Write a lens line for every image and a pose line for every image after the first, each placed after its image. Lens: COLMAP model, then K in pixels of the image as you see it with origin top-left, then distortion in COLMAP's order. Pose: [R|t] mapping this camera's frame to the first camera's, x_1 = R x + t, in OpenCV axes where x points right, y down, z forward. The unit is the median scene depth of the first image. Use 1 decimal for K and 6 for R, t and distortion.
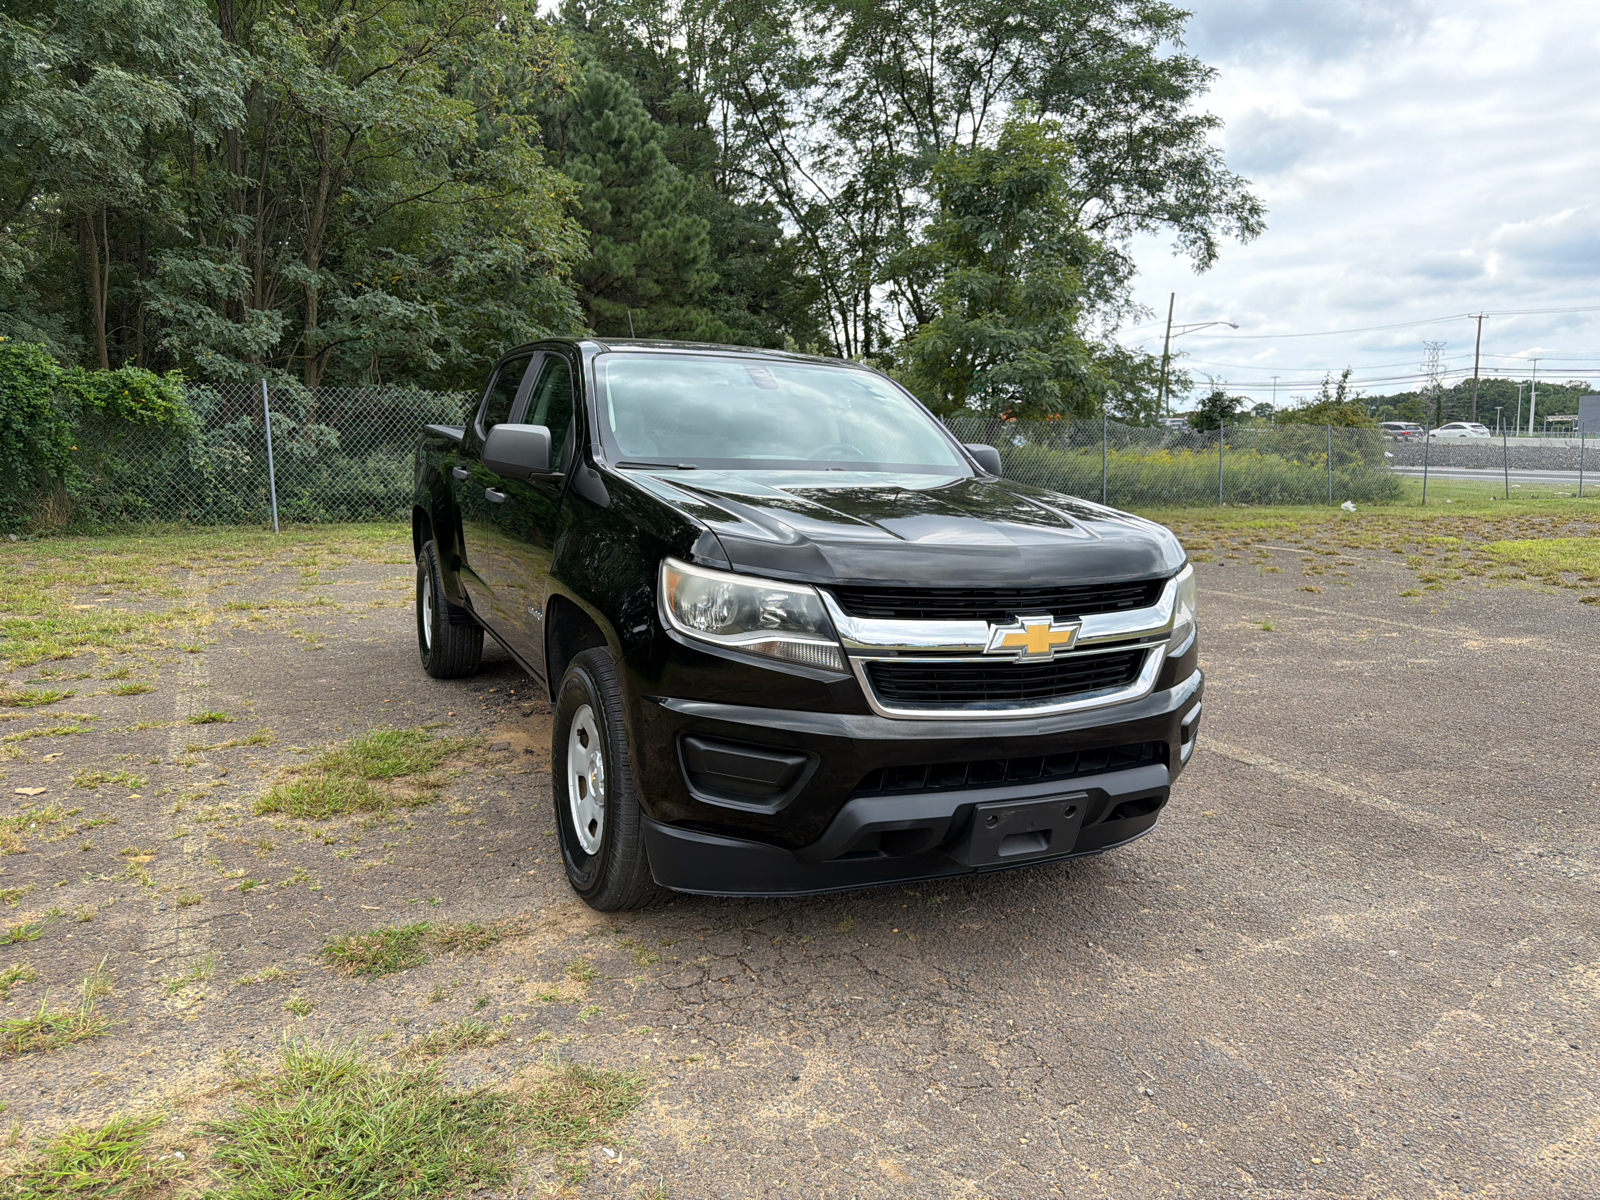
lens RADIAL K [[1122.1, 0, 803.8], [0, 1122.1, 692.4], [0, 0, 1]] dist [0.067779, -0.084525]
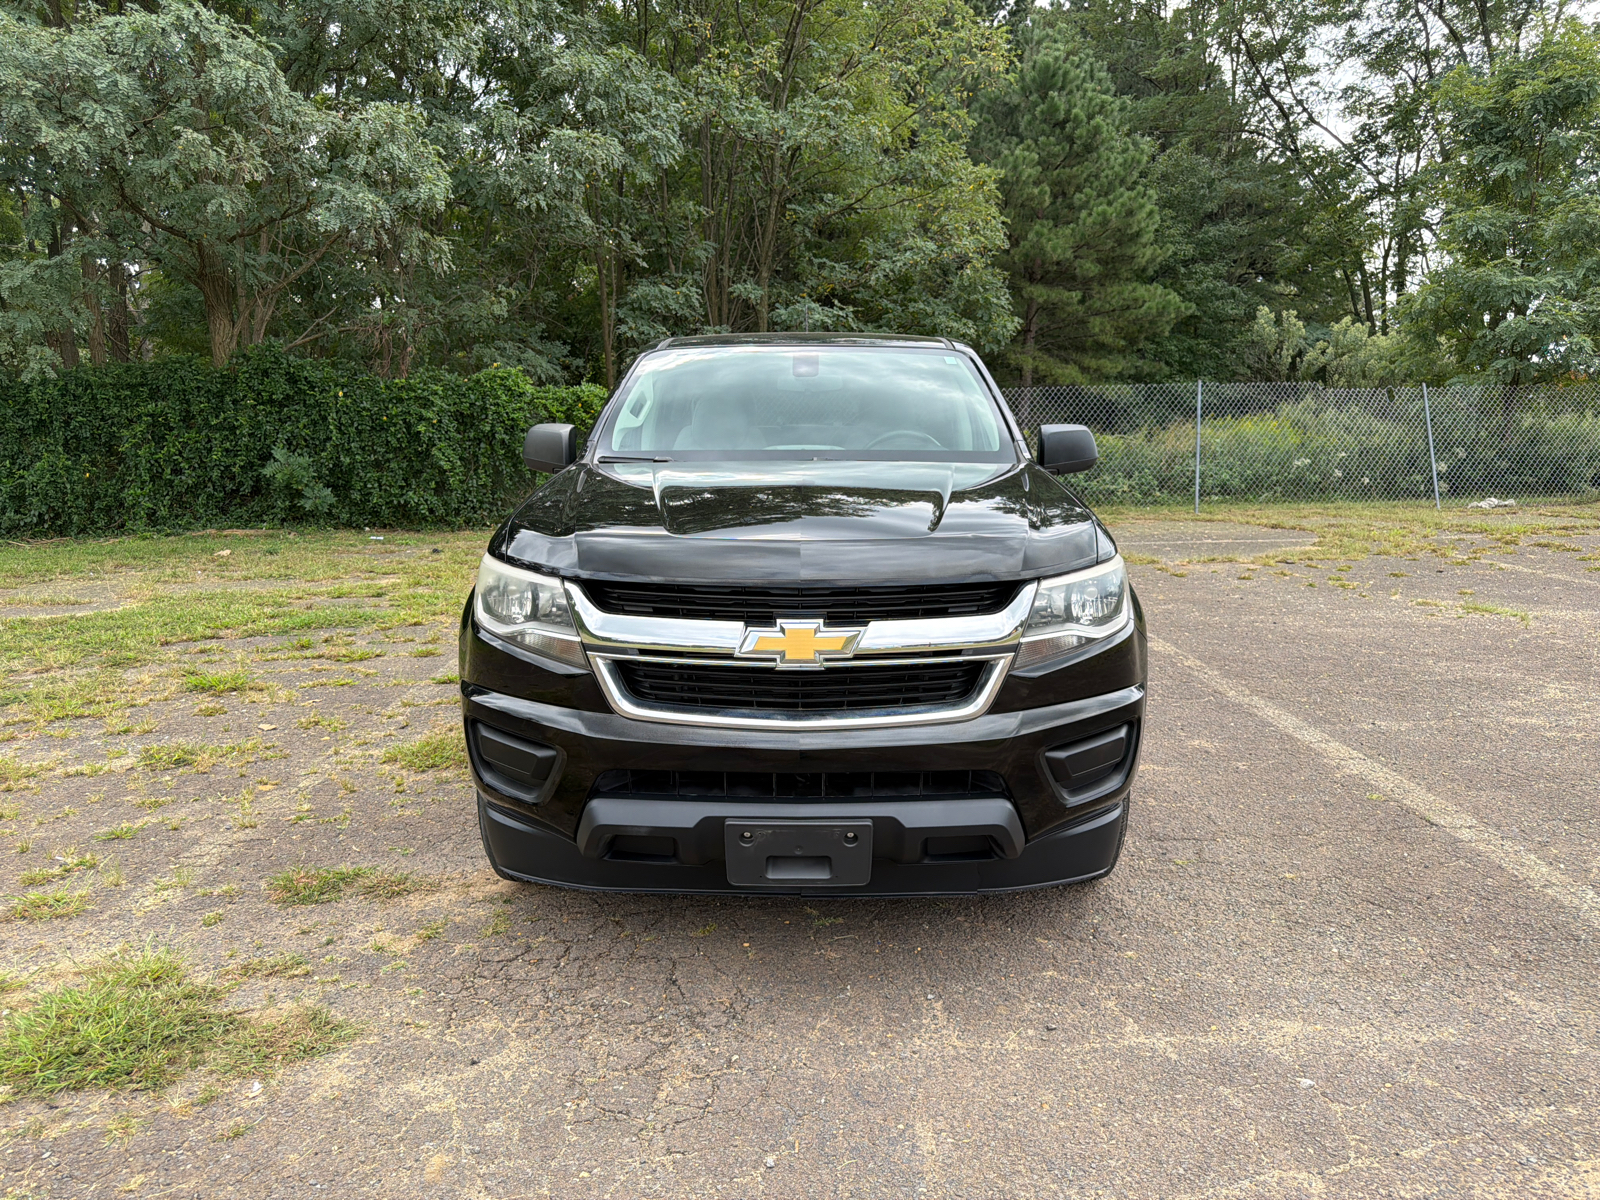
lens RADIAL K [[1131.1, 0, 789.6], [0, 1131.1, 687.0], [0, 0, 1]] dist [0.032871, -0.036901]
pose [[0.893967, 0.066496, -0.443171, 0.093306], [-0.065155, 0.997708, 0.018272, -0.004549], [0.443370, 0.012540, 0.896251, 0.028195]]
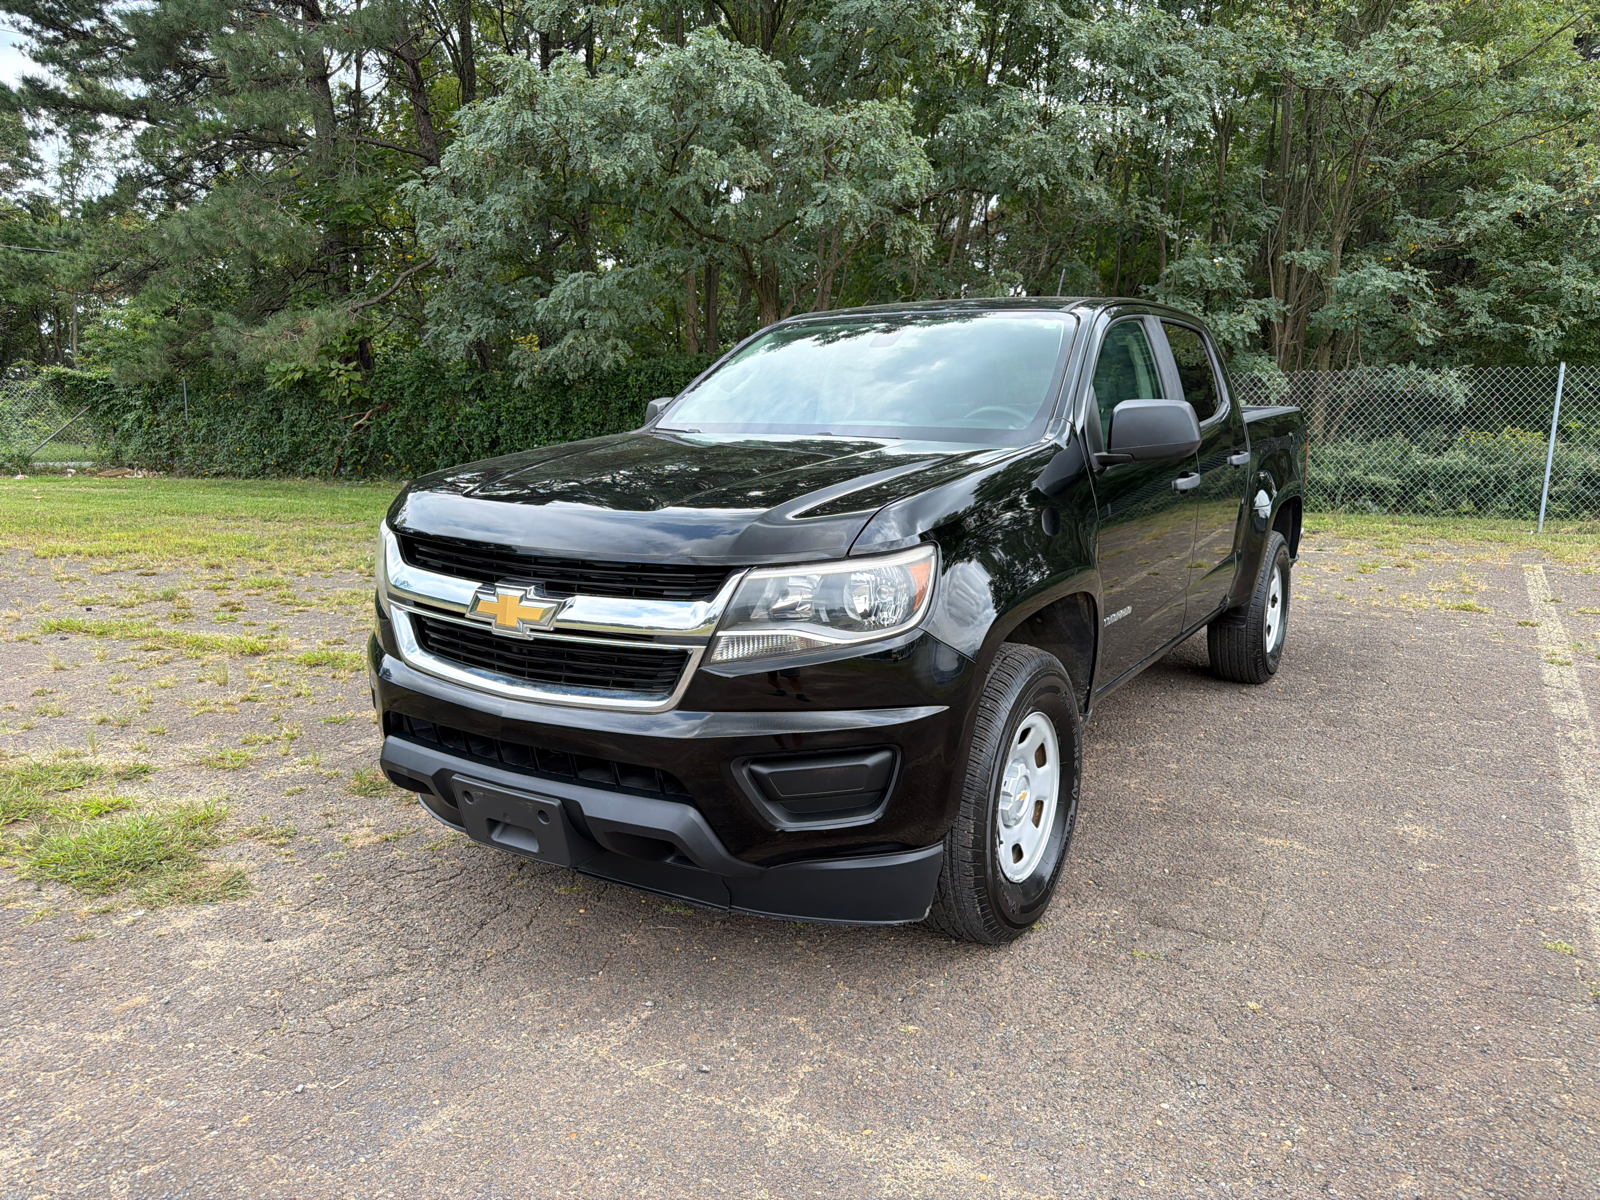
lens RADIAL K [[1129.3, 0, 792.2], [0, 1129.3, 675.8], [0, 0, 1]] dist [0.024955, -0.036493]
pose [[0.520014, 0.169282, -0.837215, 0.168219], [-0.175983, 0.980369, 0.088920, -0.018019], [0.835832, 0.101096, 0.539596, 0.108842]]
